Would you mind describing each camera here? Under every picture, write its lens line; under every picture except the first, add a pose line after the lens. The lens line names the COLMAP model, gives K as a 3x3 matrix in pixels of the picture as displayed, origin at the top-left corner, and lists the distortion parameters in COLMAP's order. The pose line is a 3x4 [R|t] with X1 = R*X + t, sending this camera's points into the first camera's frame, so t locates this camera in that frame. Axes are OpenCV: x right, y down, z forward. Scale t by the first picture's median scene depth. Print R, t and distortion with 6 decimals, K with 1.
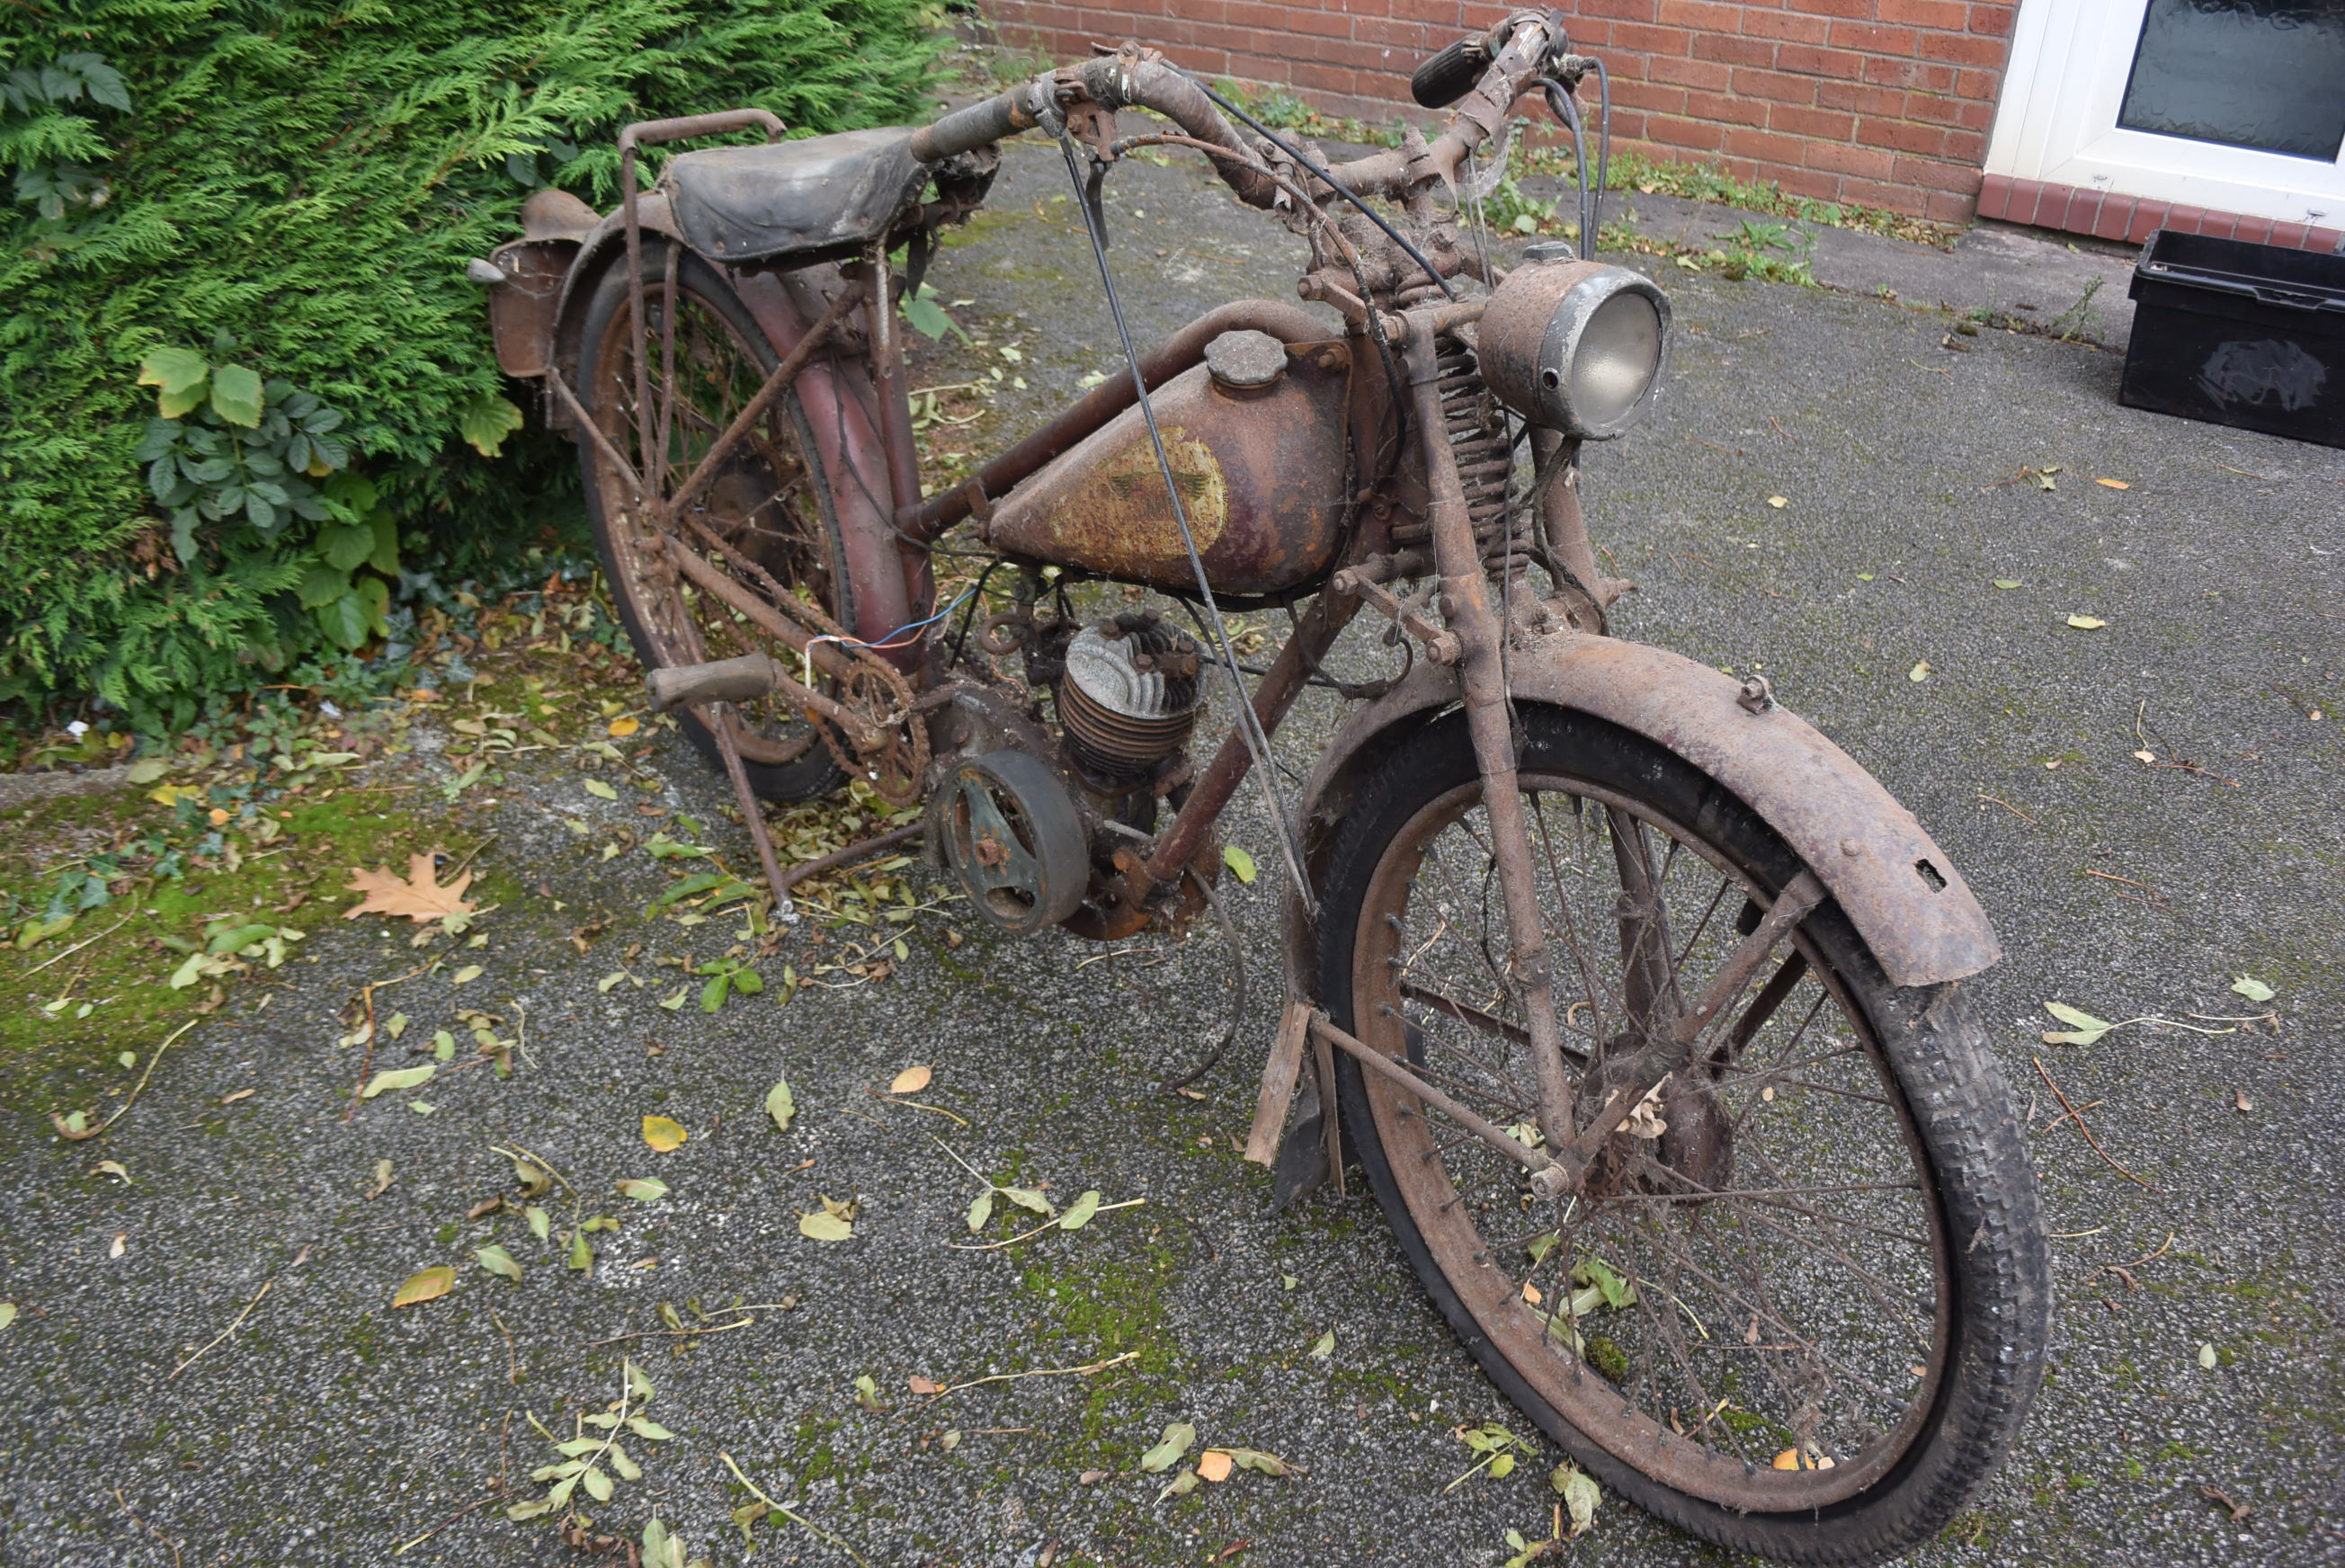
lens RADIAL K [[1835.1, 0, 1177.2], [0, 1835.1, 786.0], [0, 0, 1]] dist [-0.135729, 0.082504]
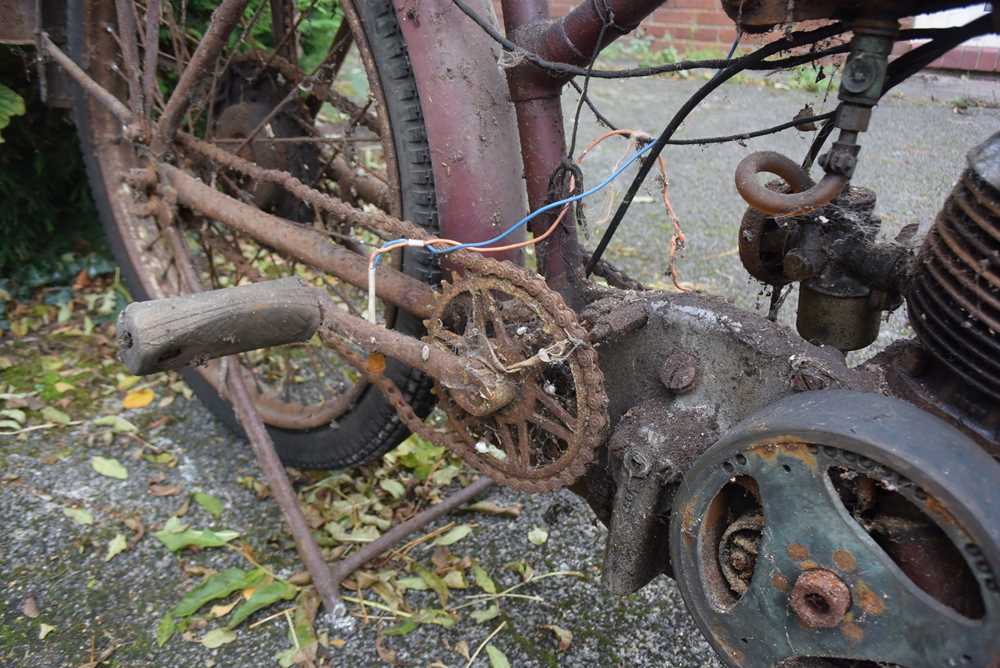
lens RADIAL K [[785.8, 0, 499.5], [0, 785.8, 335.4], [0, 0, 1]] dist [-0.131587, 0.082166]
pose [[0.992839, -0.070671, 0.096314, -0.159433], [0.078449, 0.993742, -0.079510, -0.019856], [-0.090093, 0.086496, 0.992170, 0.615460]]
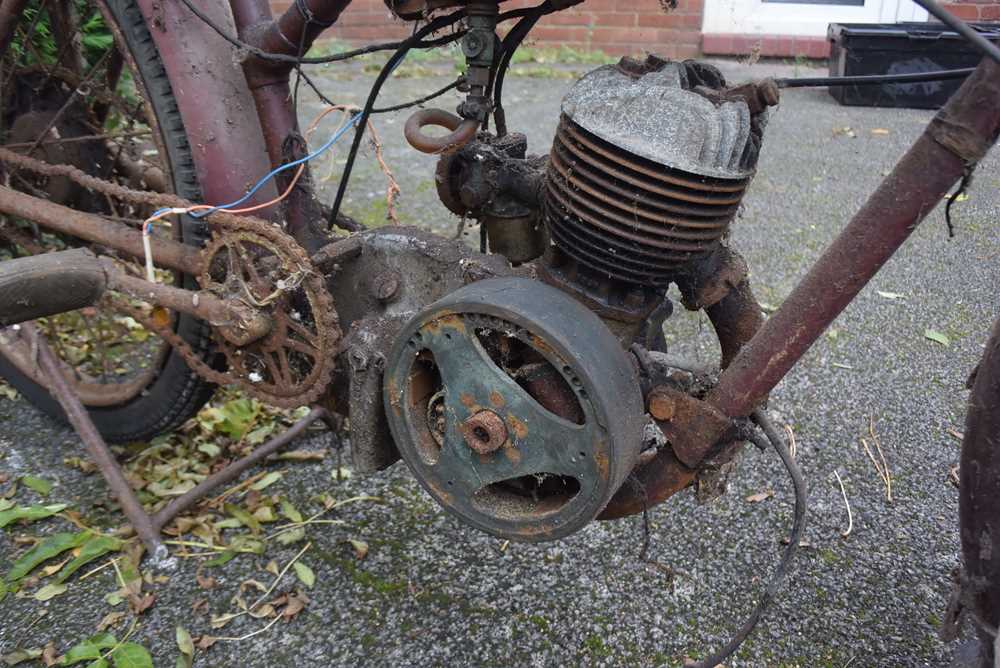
lens RADIAL K [[785.8, 0, 497.6], [0, 785.8, 335.5], [0, 0, 1]] dist [-0.131587, 0.082166]
pose [[0.950128, -0.166405, 0.263753, -0.130896], [0.189638, 0.979698, -0.065037, 0.016603], [-0.247576, 0.111811, 0.962395, 0.556386]]
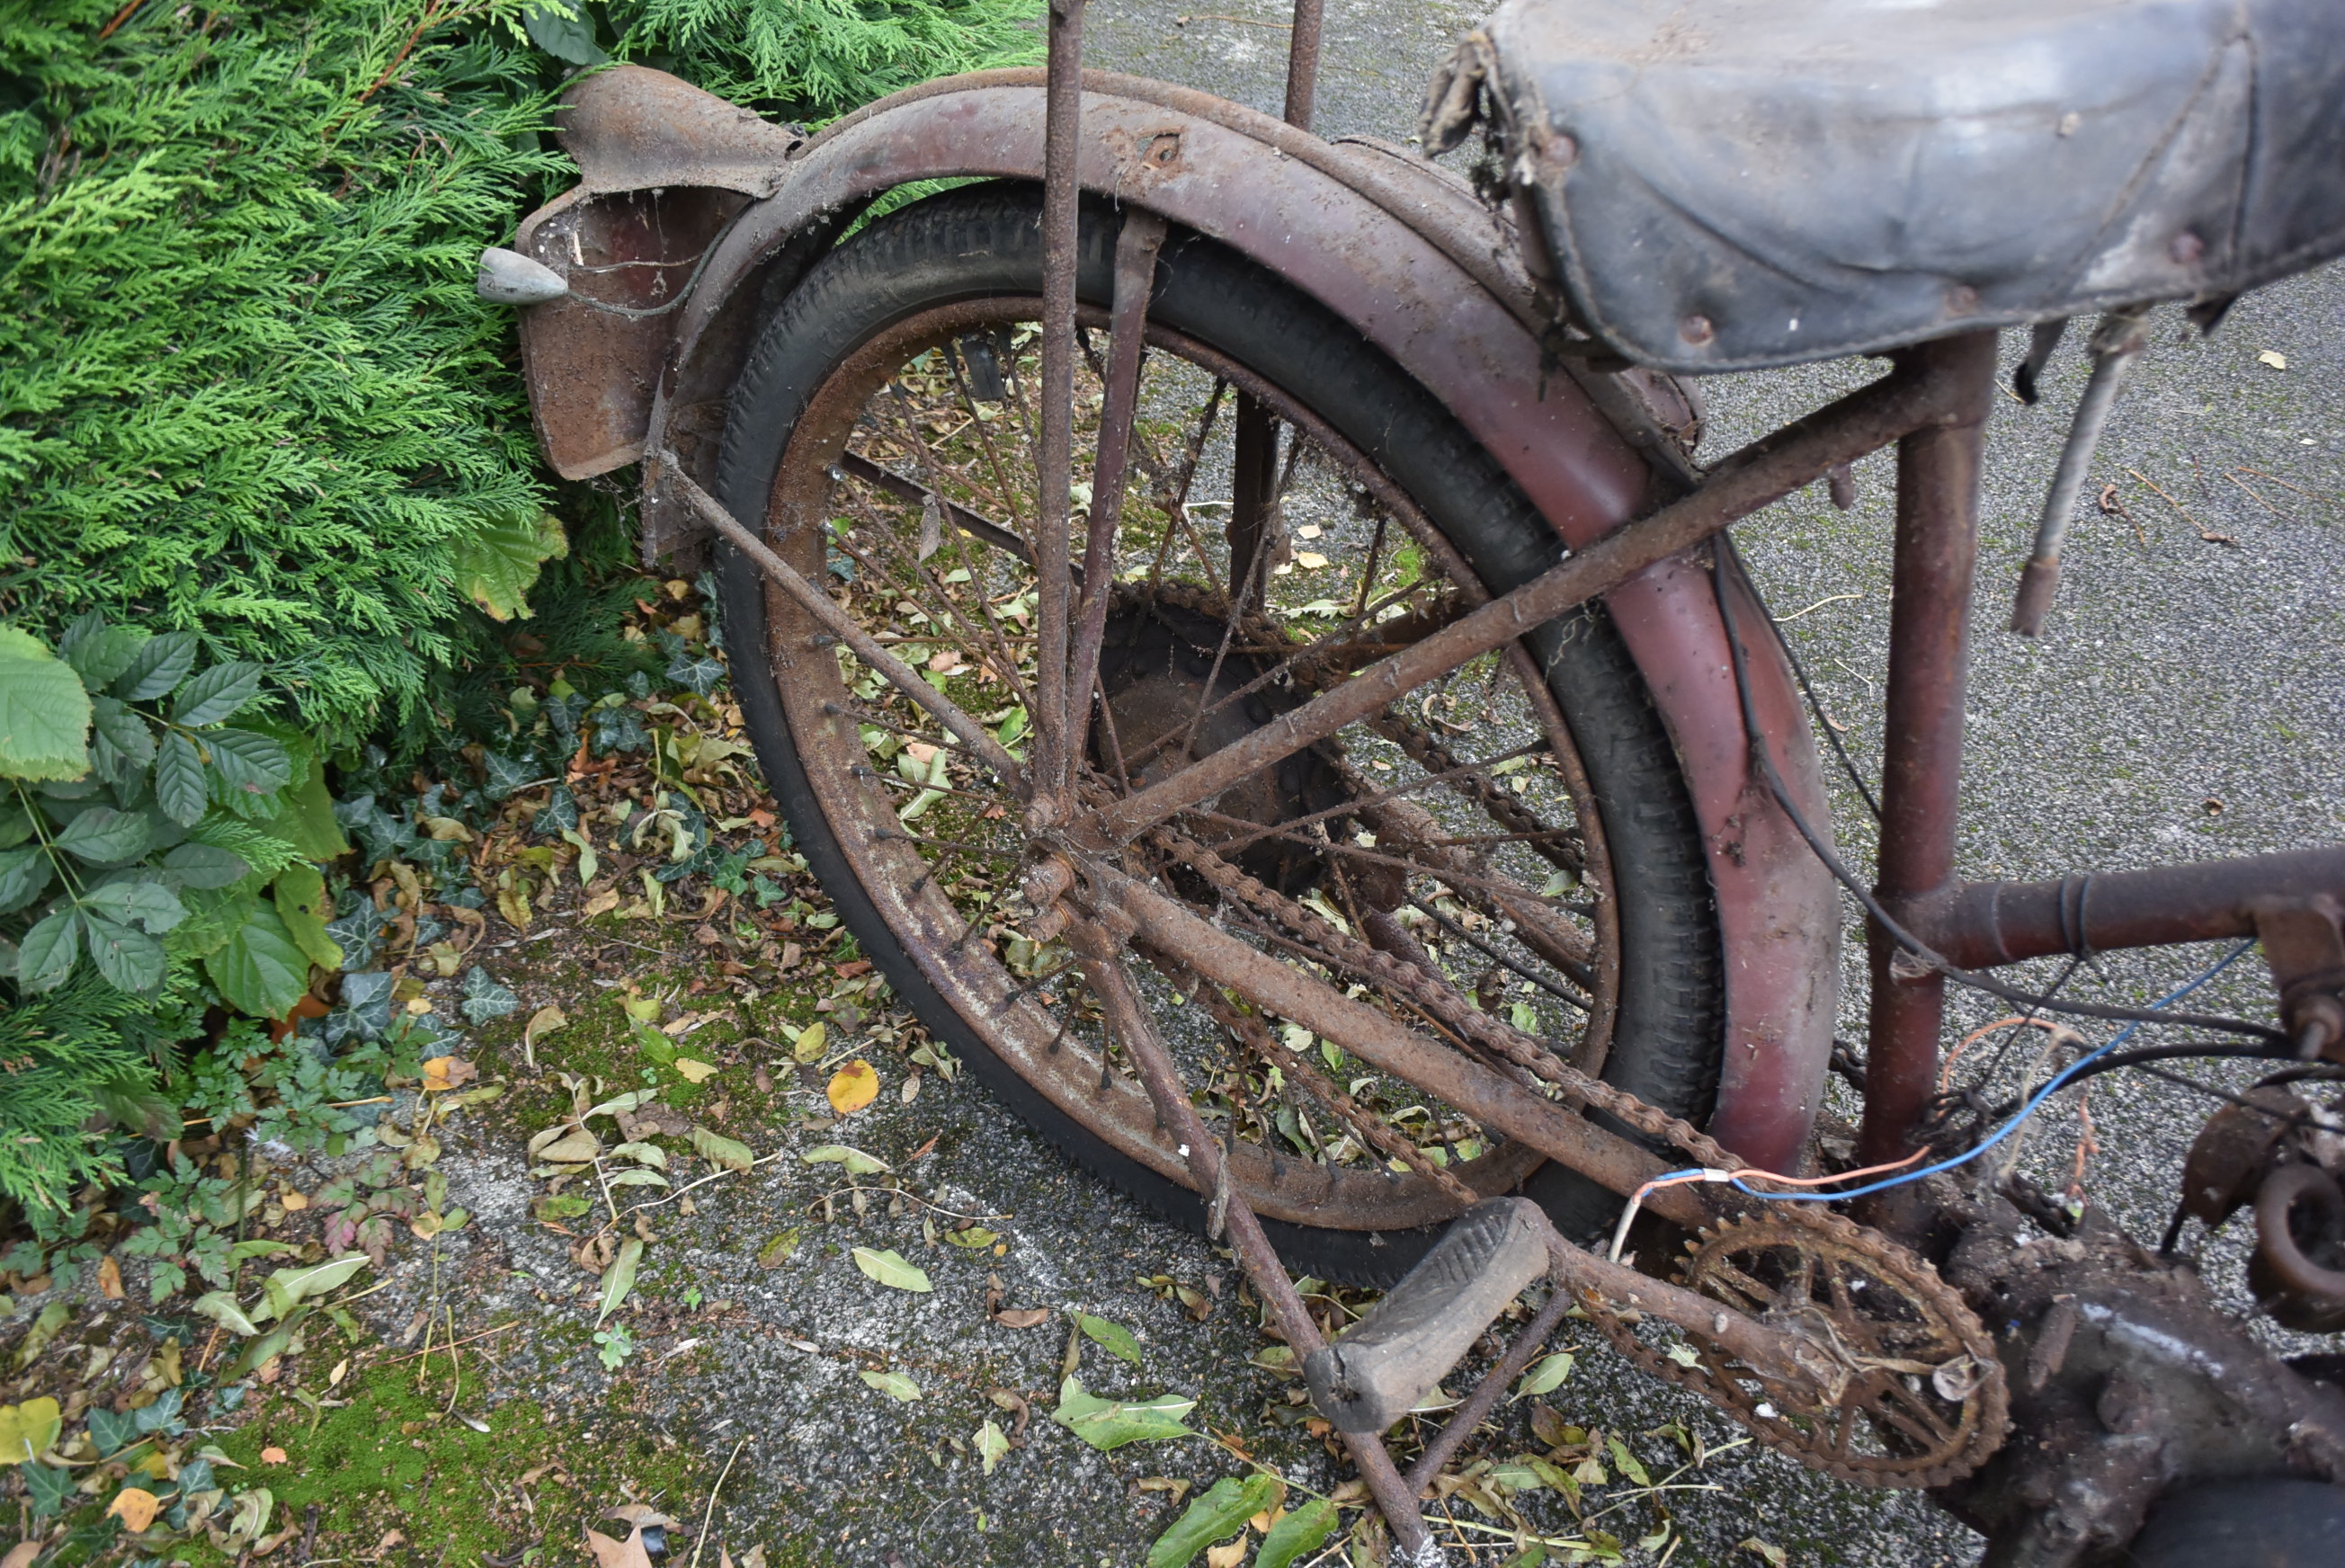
lens RADIAL K [[1835.1, 0, 1174.9], [0, 1835.1, 789.5], [0, 0, 1]] dist [-0.135729, 0.082504]
pose [[0.980765, -0.136708, 0.139322, -0.305466], [0.114287, 0.980820, 0.157892, -0.213961], [-0.158235, -0.138933, 0.977578, 0.524335]]
